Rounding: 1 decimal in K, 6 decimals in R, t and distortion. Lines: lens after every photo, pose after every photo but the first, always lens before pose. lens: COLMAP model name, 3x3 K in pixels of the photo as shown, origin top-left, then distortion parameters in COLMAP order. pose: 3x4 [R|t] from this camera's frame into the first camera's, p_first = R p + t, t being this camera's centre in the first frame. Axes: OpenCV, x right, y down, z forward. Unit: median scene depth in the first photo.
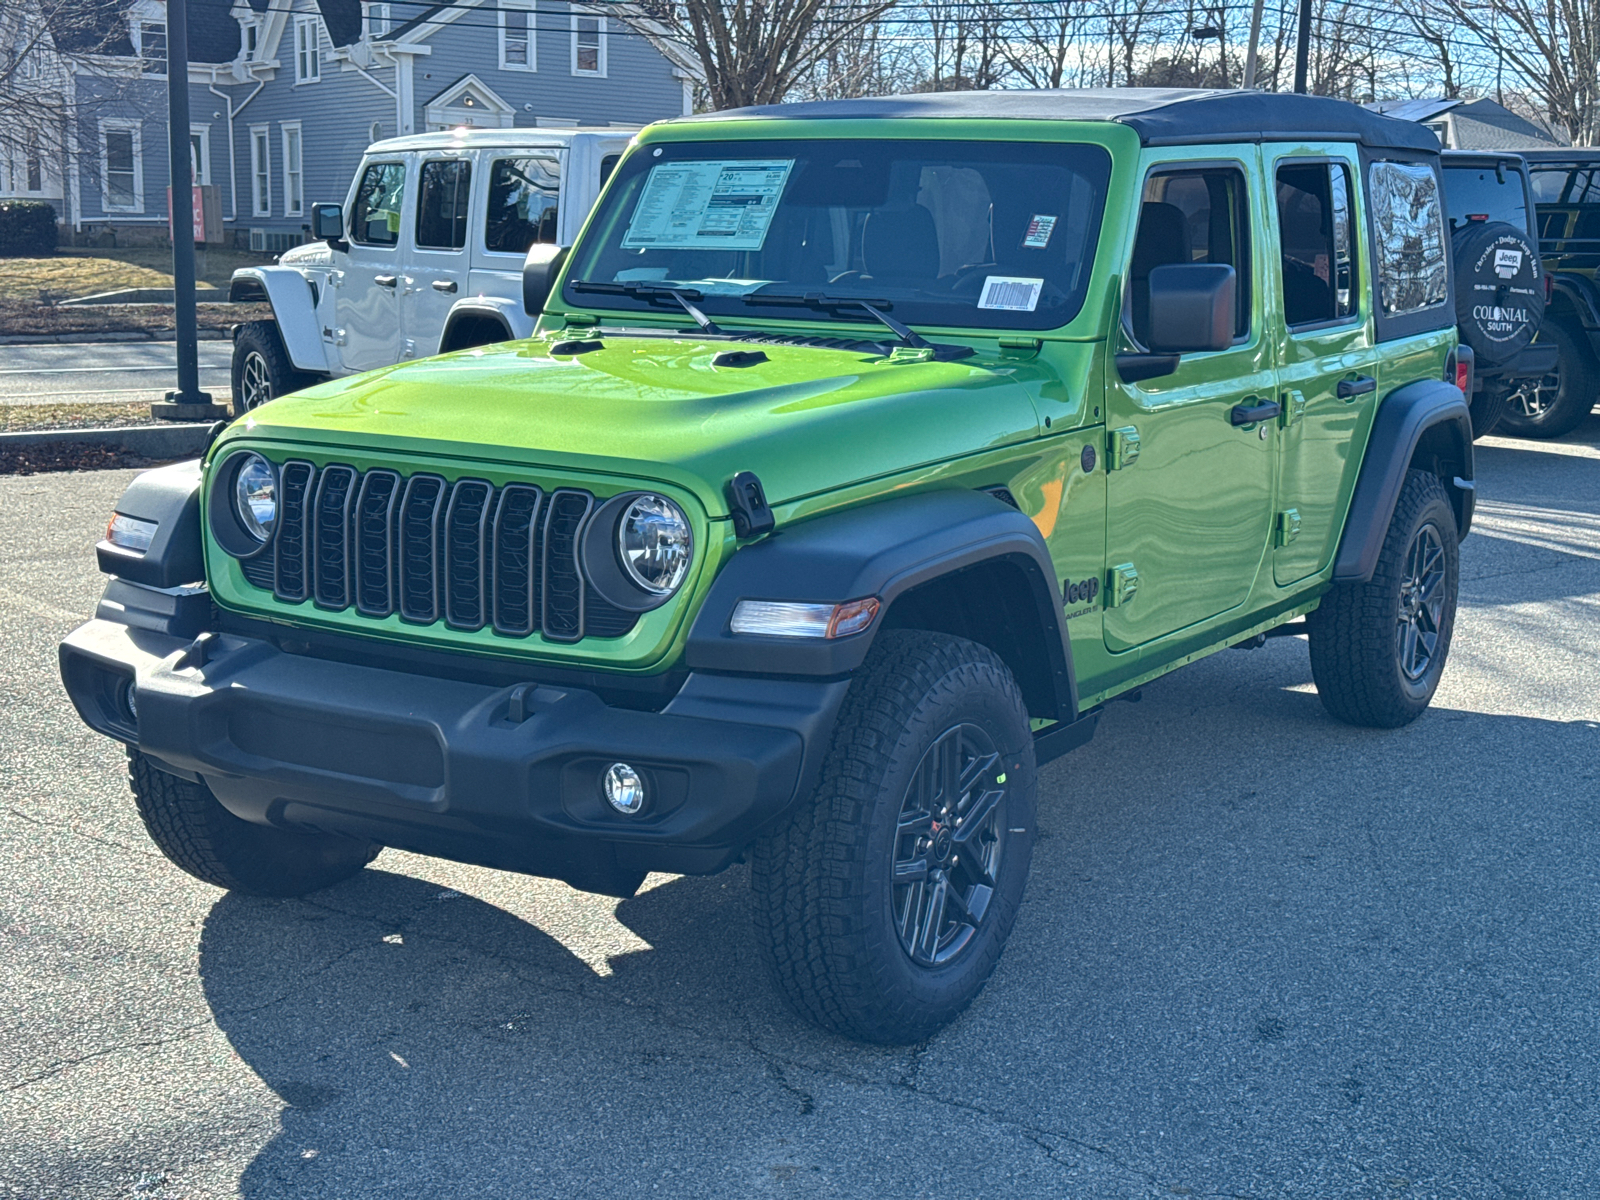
lens RADIAL K [[2358.5, 0, 825.5], [0, 2358.5, 571.2], [0, 0, 1]] dist [0.098811, 0.007075]
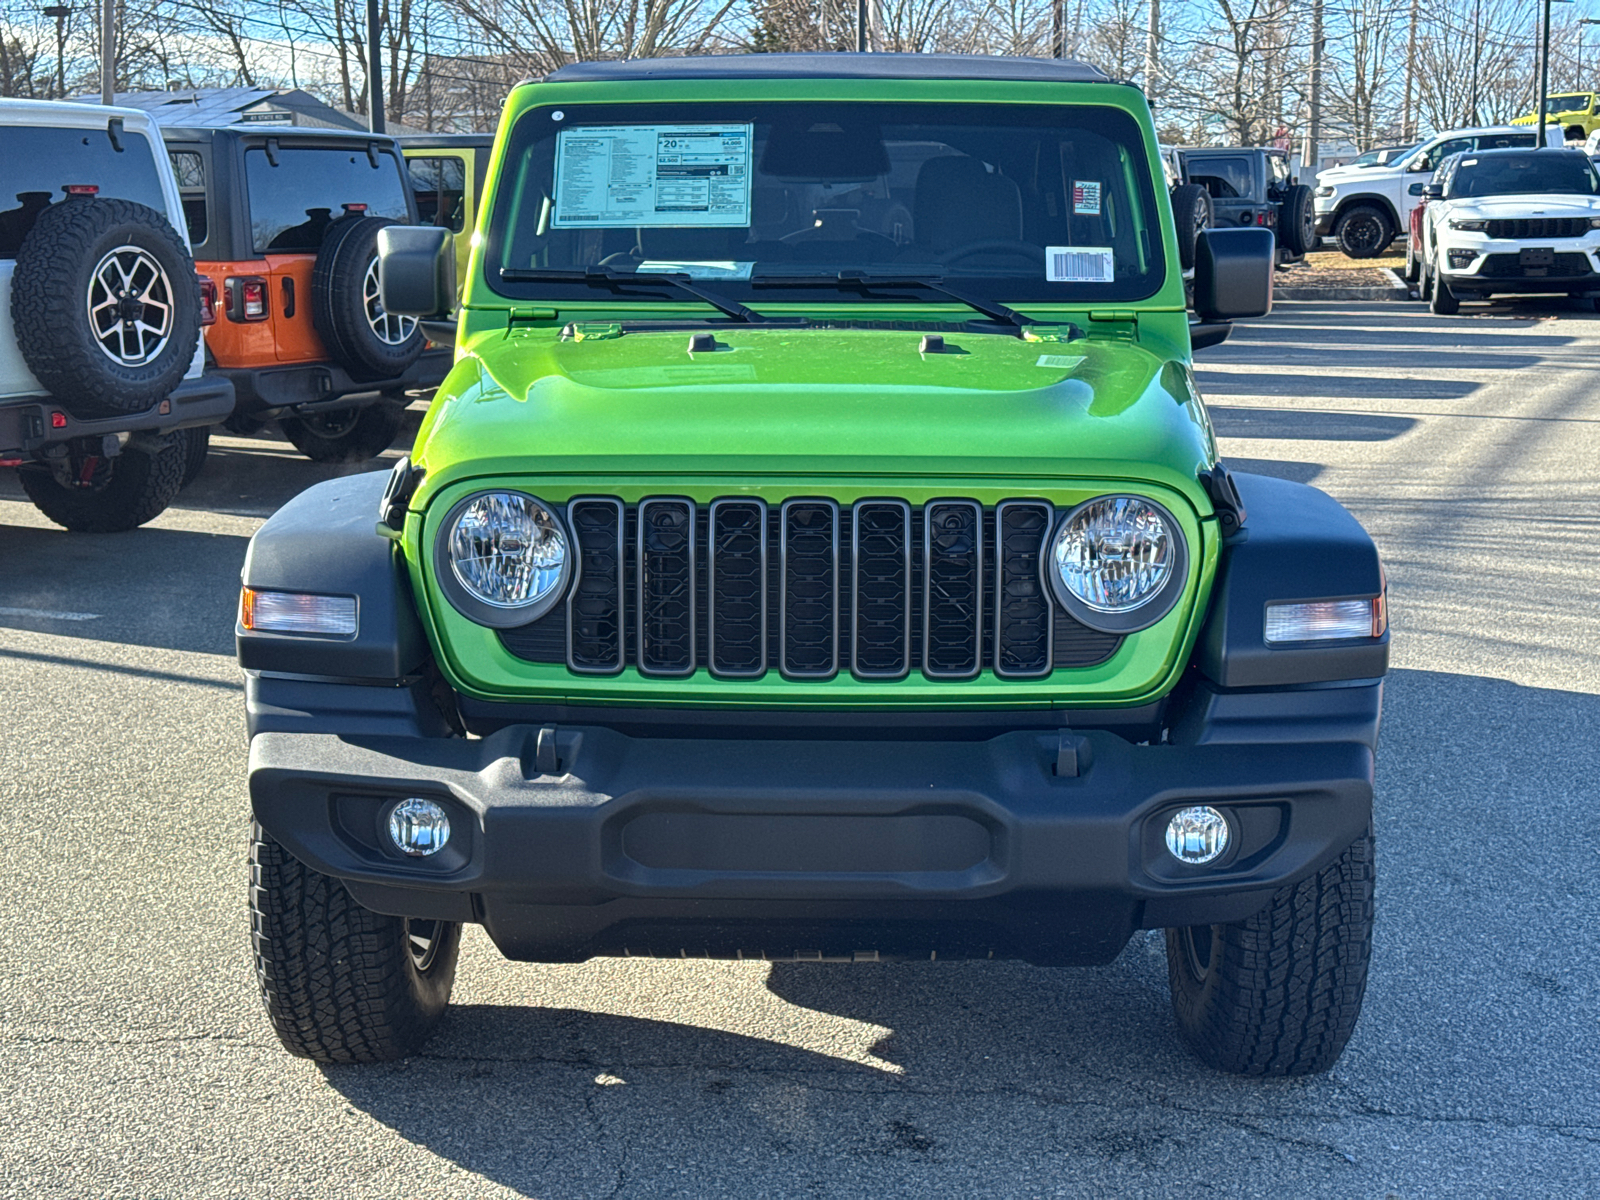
lens RADIAL K [[2320.8, 0, 812.5], [0, 2320.8, 577.5], [0, 0, 1]] dist [0.000427, 1.002633]
pose [[0.860270, -0.096573, 0.500609, -0.484200], [0.092437, 0.995167, 0.033131, -0.034094], [-0.501389, 0.017773, 0.865040, 0.256719]]
